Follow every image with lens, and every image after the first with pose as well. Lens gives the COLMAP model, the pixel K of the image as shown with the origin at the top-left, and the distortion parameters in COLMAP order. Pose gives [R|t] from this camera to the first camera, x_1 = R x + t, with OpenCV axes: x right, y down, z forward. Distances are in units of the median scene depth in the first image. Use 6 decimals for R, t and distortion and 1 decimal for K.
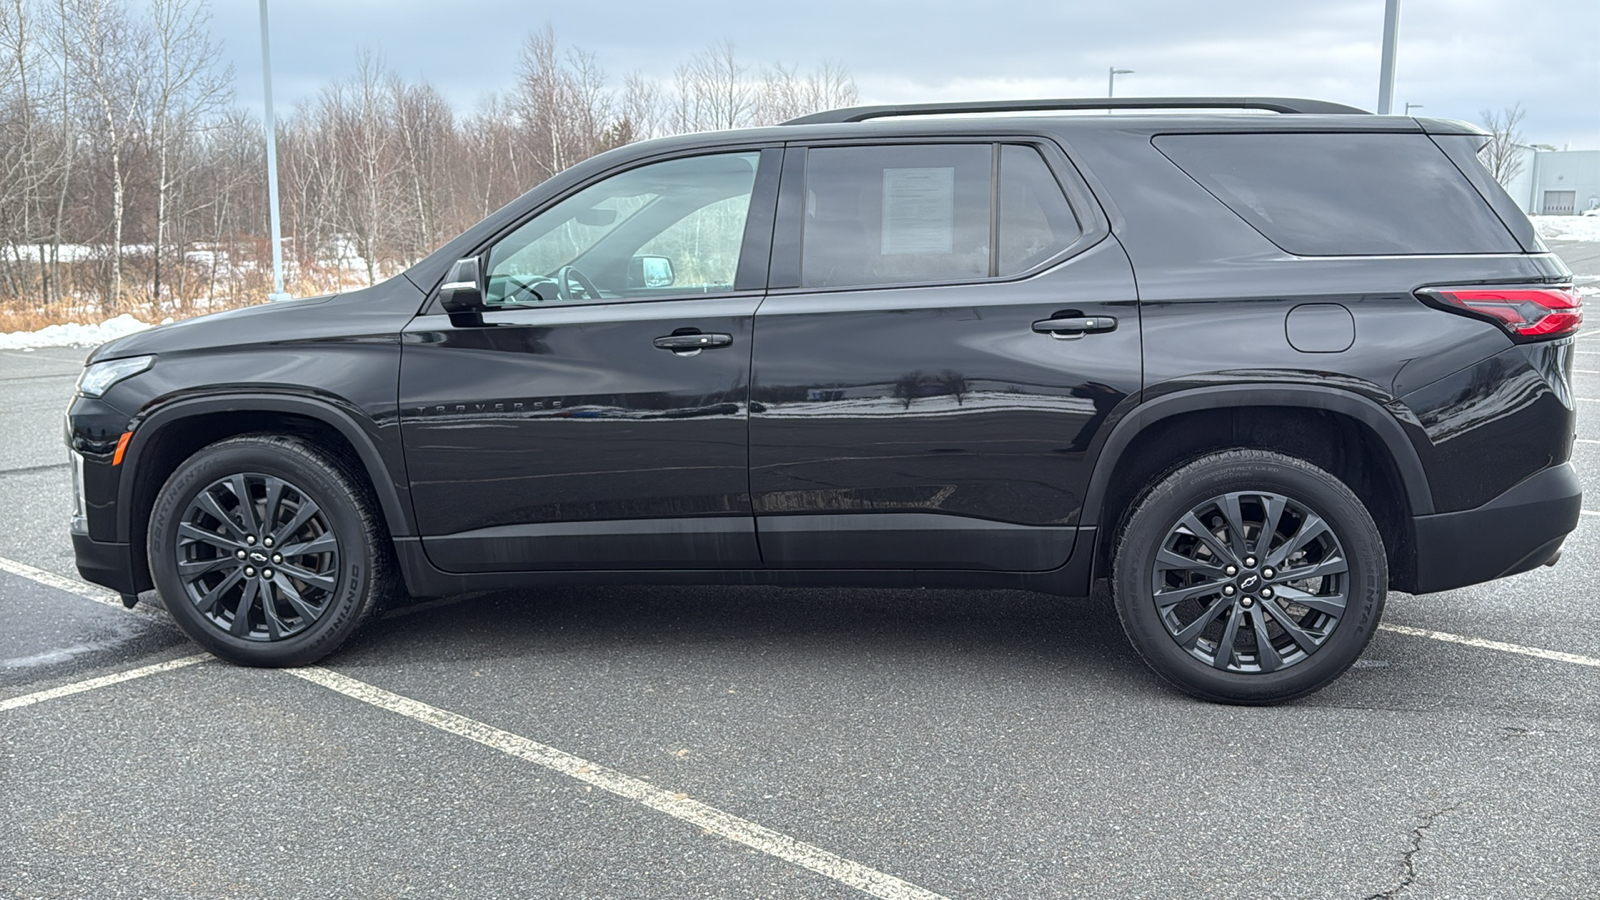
lens RADIAL K [[1363.2, 0, 821.9], [0, 1363.2, 452.9], [0, 0, 1]] dist [0.138701, -0.230659]
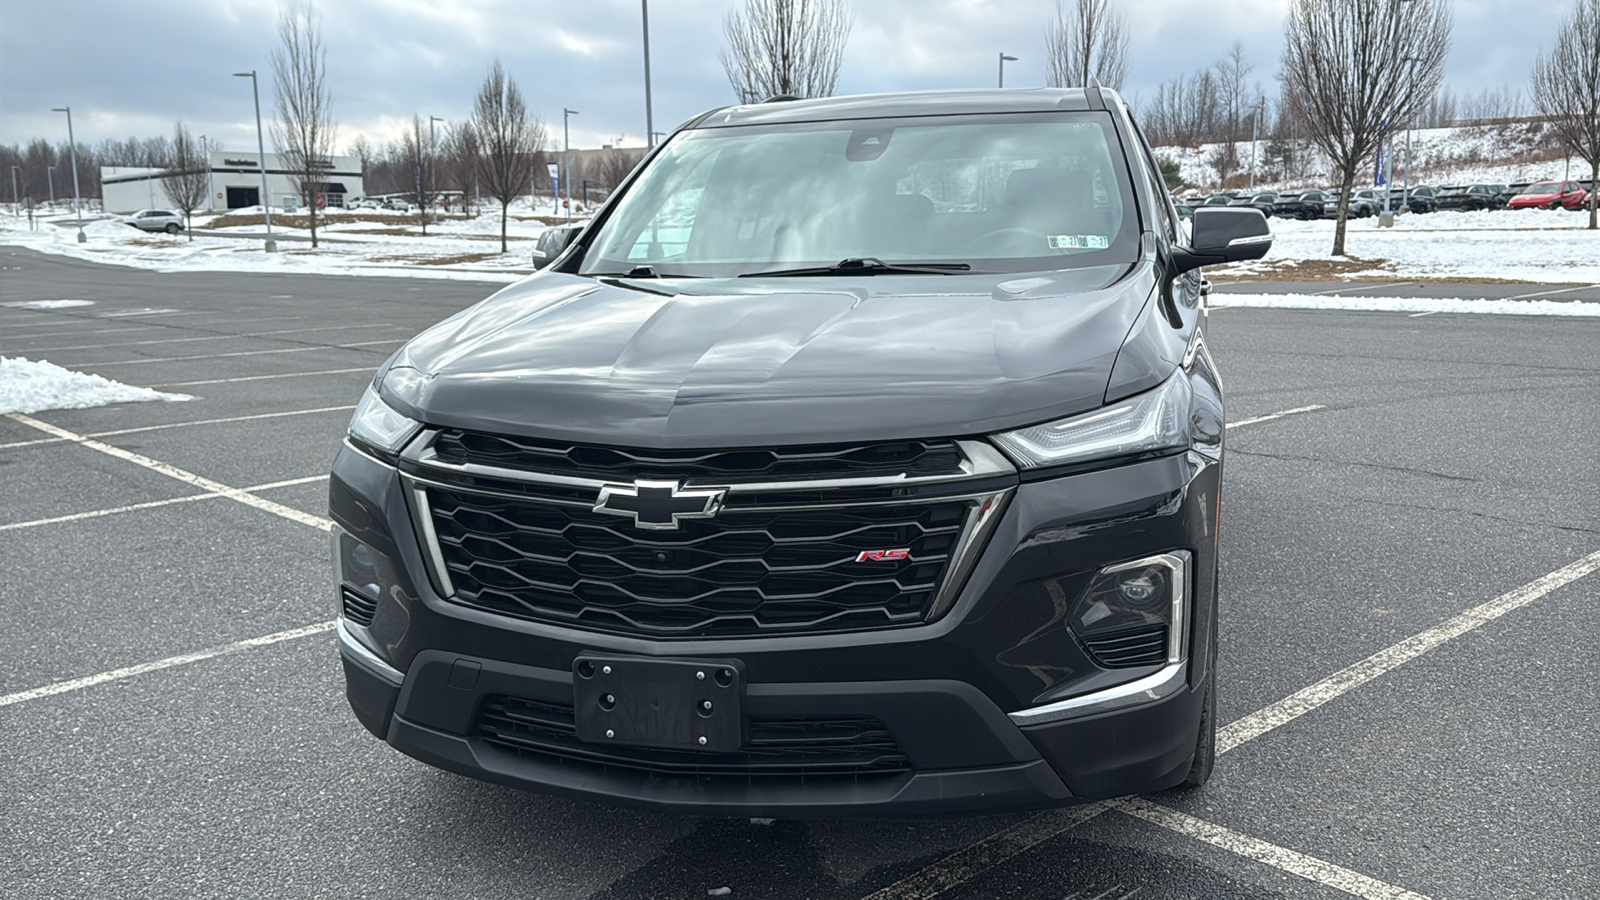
lens RADIAL K [[1386.5, 0, 817.7], [0, 1386.5, 459.0], [0, 0, 1]] dist [0.067981, -0.102290]
pose [[0.122328, -0.168027, 0.978163, -1.205083], [0.171813, 0.974270, 0.145871, -0.160346], [-0.977505, 0.150217, 0.148049, 1.141648]]
